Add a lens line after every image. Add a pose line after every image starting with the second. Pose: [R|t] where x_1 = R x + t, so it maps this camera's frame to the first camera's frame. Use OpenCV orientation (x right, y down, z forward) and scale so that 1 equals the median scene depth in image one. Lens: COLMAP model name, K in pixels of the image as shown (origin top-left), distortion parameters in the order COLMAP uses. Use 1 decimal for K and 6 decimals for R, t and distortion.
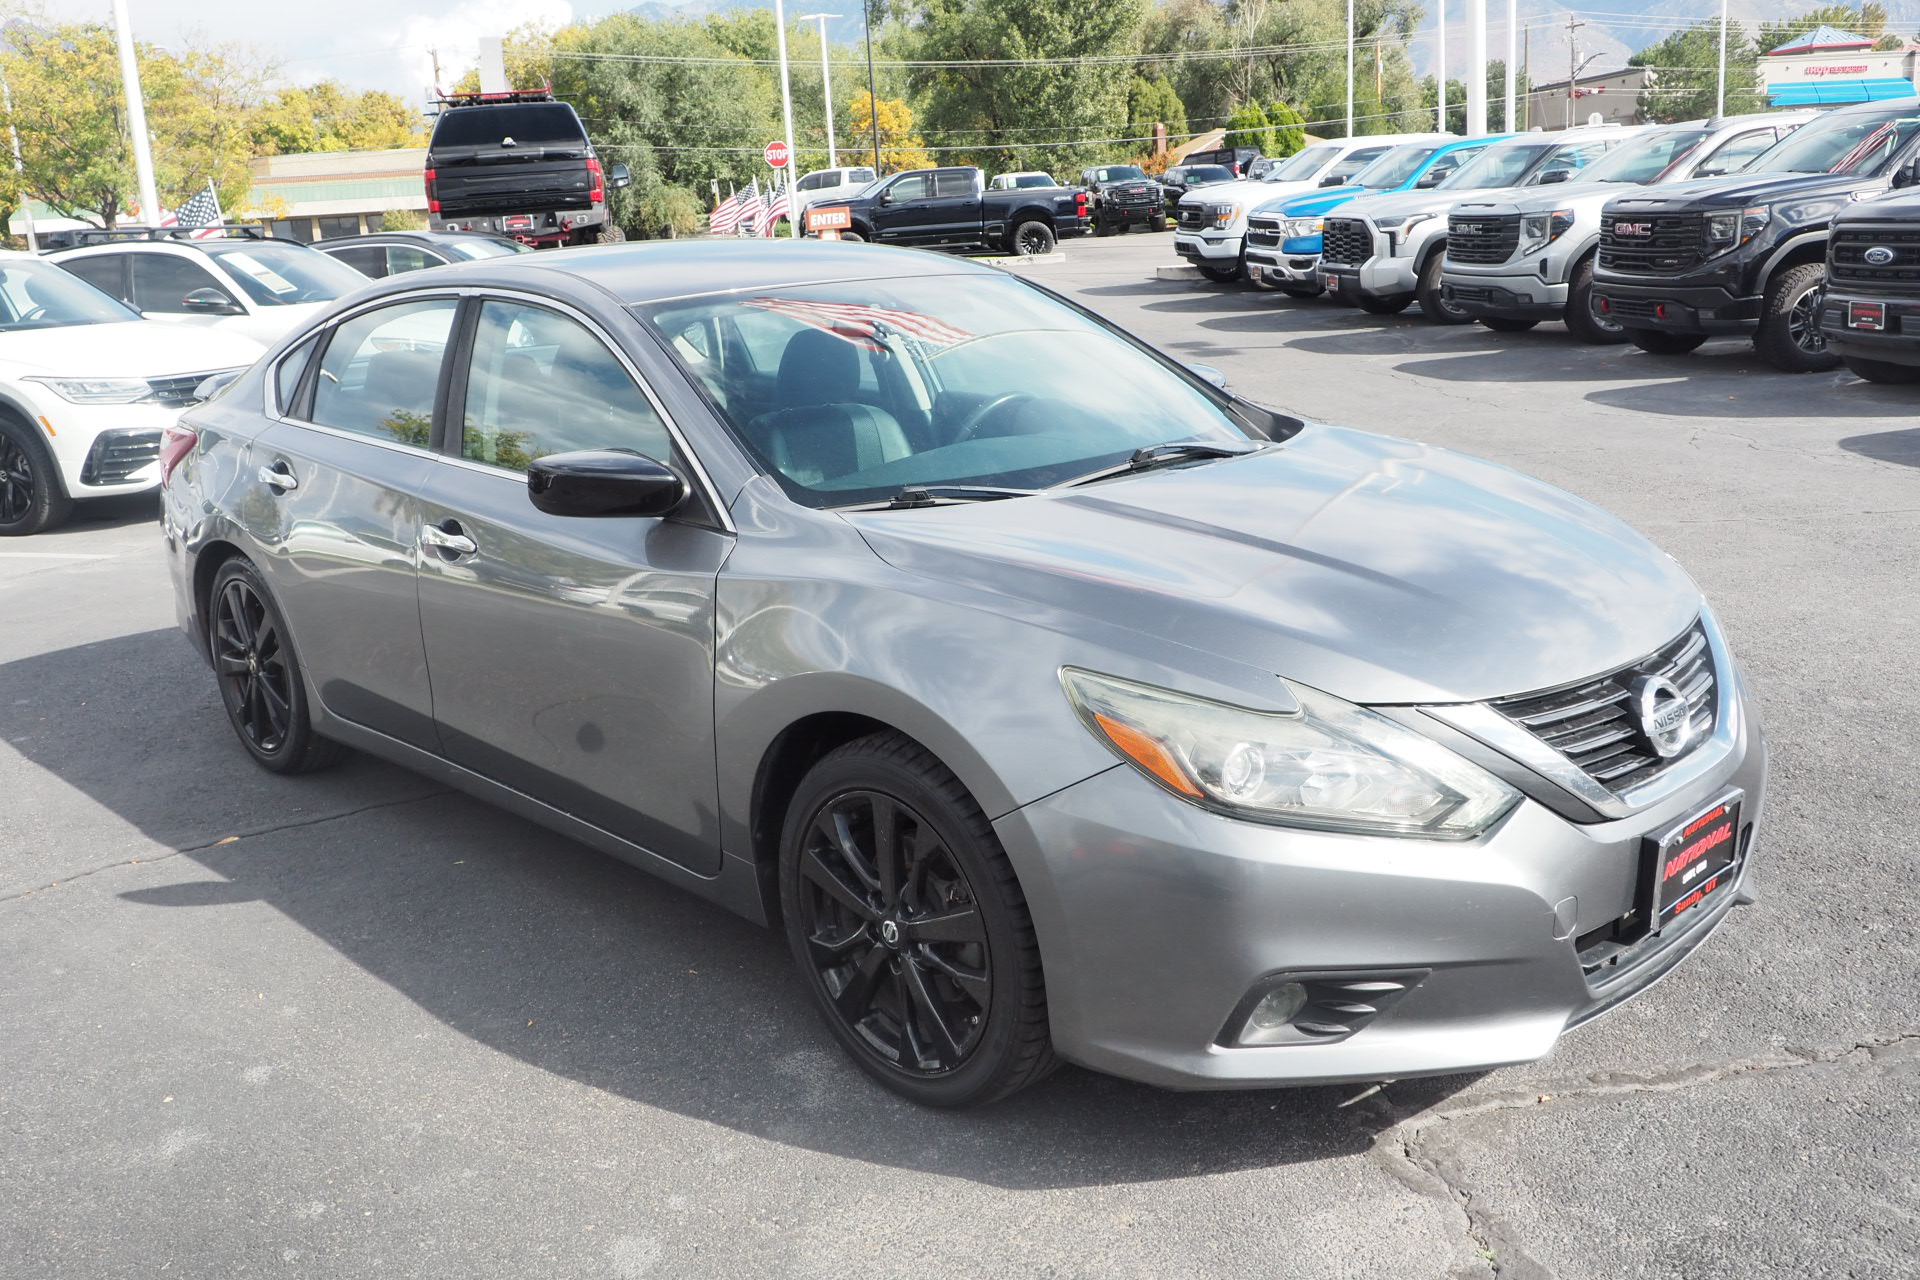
lens RADIAL K [[1692.7, 0, 960.0], [0, 1692.7, 640.0], [0, 0, 1]] dist [-0.003838, 0.000085]
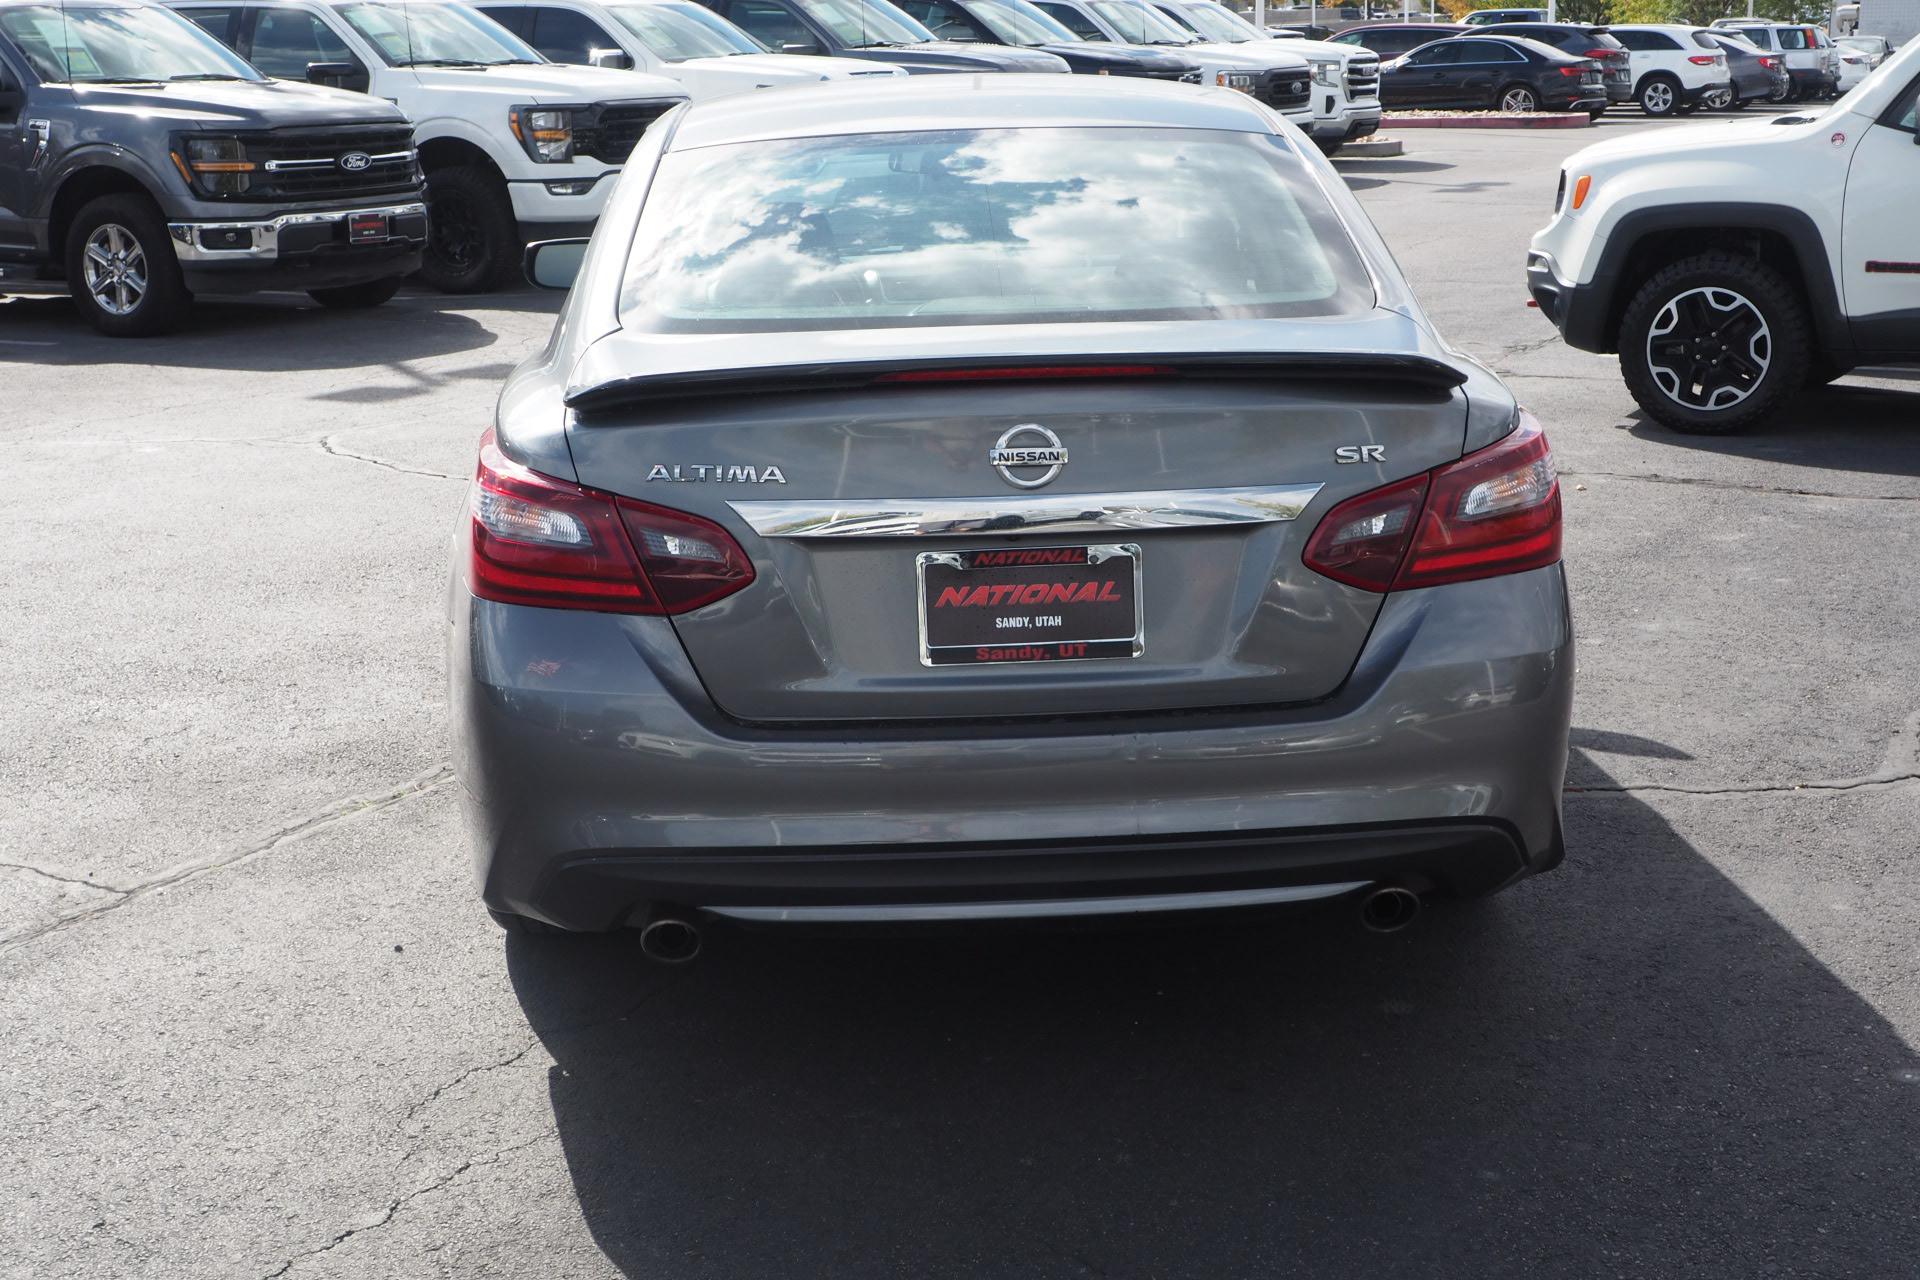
lens RADIAL K [[2564.4, 0, 960.0], [0, 2564.4, 640.0], [0, 0, 1]] dist [0.016493, 0.002876]
pose [[-0.760025, -0.083365, 0.644525, -0.249088], [0.216911, 0.902330, 0.372492, -0.114087], [-0.612627, 0.422907, -0.667710, 0.491216]]
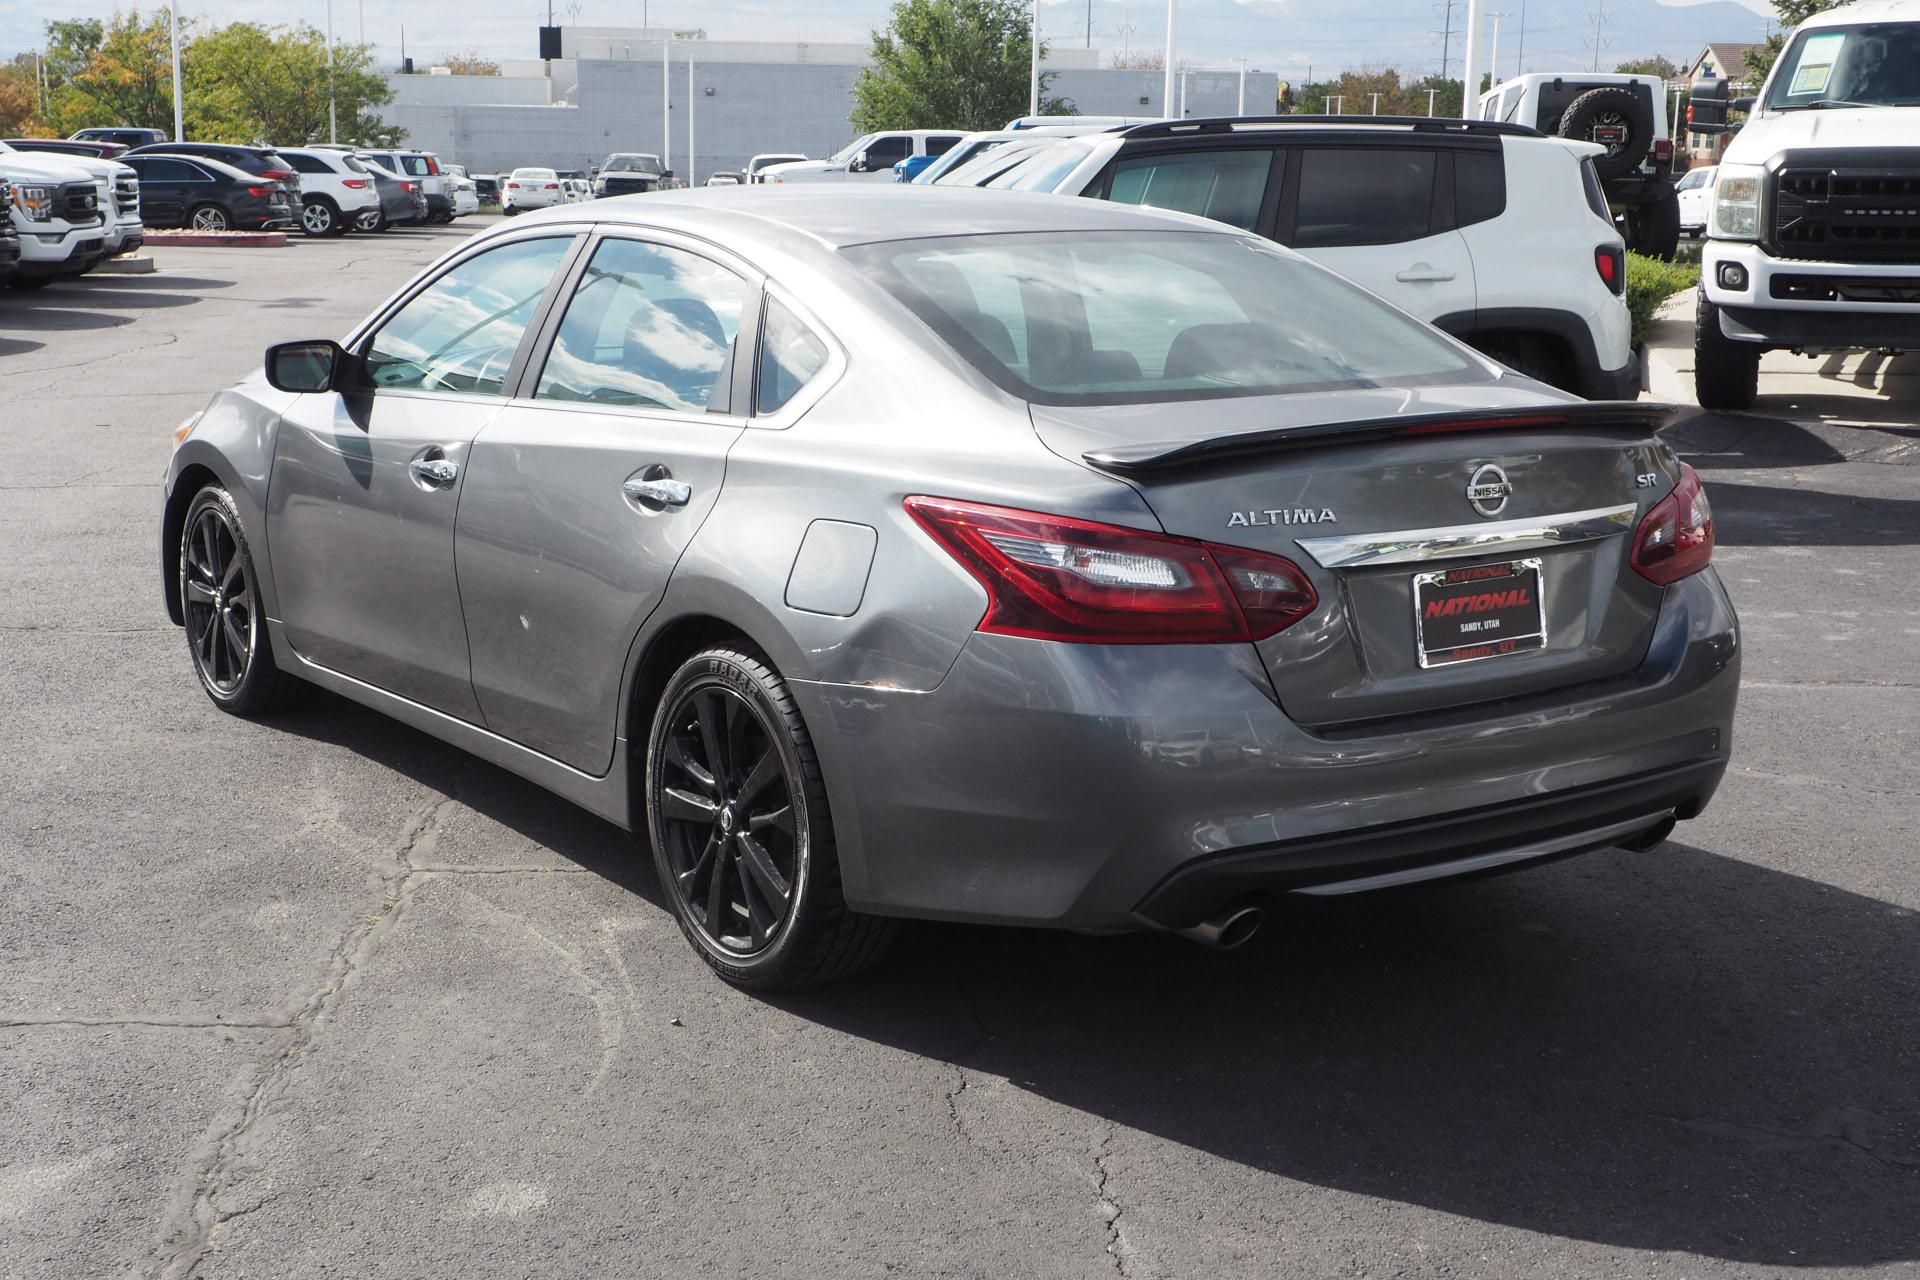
lens RADIAL K [[2564.4, 0, 960.0], [0, 2564.4, 640.0], [0, 0, 1]] dist [0.016493, 0.002876]
pose [[-0.990130, 0.016650, 0.139161, -0.105650], [0.073555, 0.906919, 0.414835, -0.145349], [-0.119301, 0.420977, -0.899192, 0.584664]]
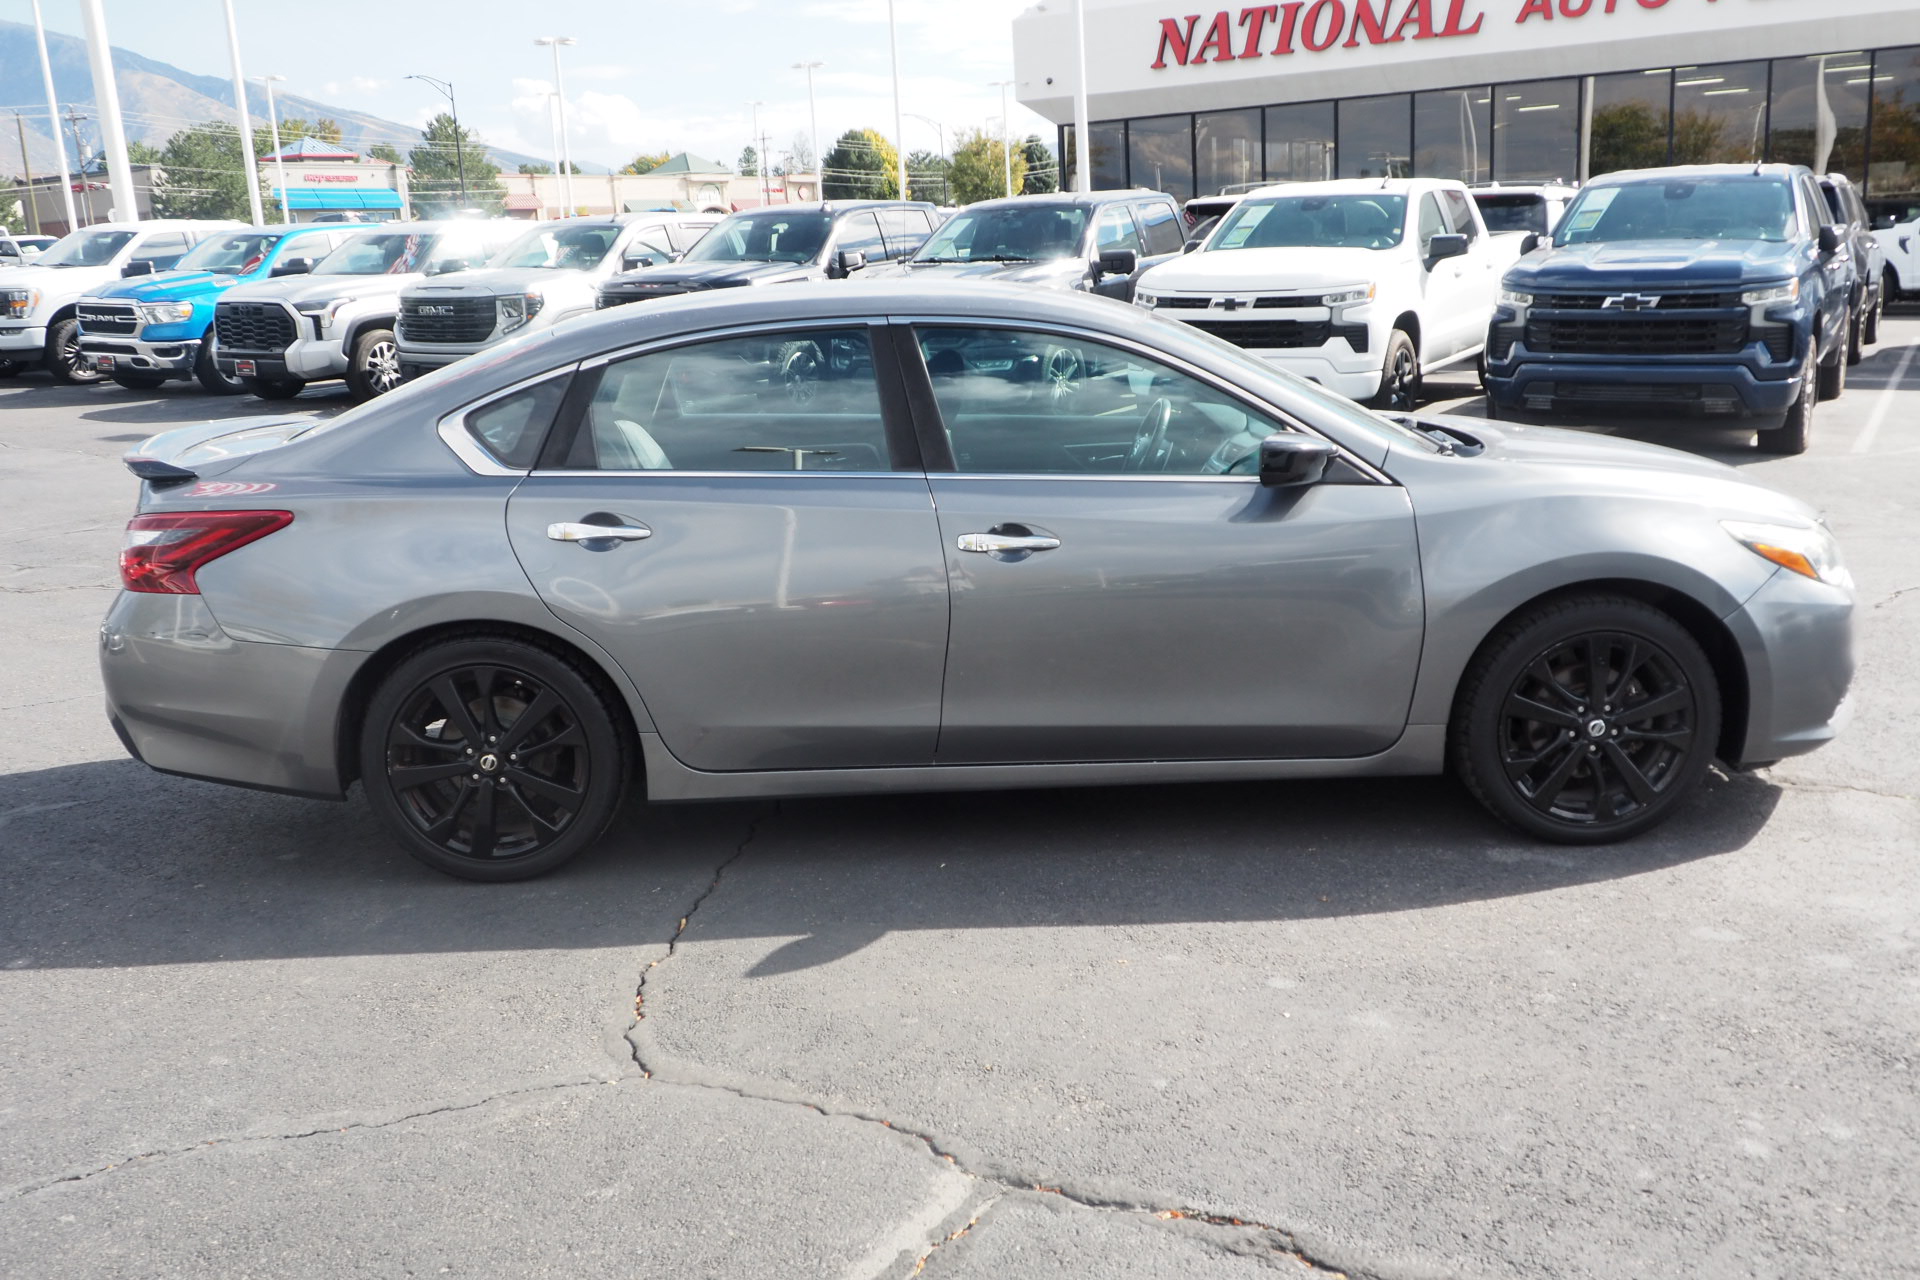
lens RADIAL K [[1692.7, 0, 960.0], [0, 1692.7, 640.0], [0, 0, 1]] dist [-0.003838, 0.000085]
pose [[0.670001, -0.142274, 0.728599, -0.246625], [0.182918, 0.982842, 0.023714, -0.006519], [-0.719472, 0.117386, 0.684529, 0.063528]]
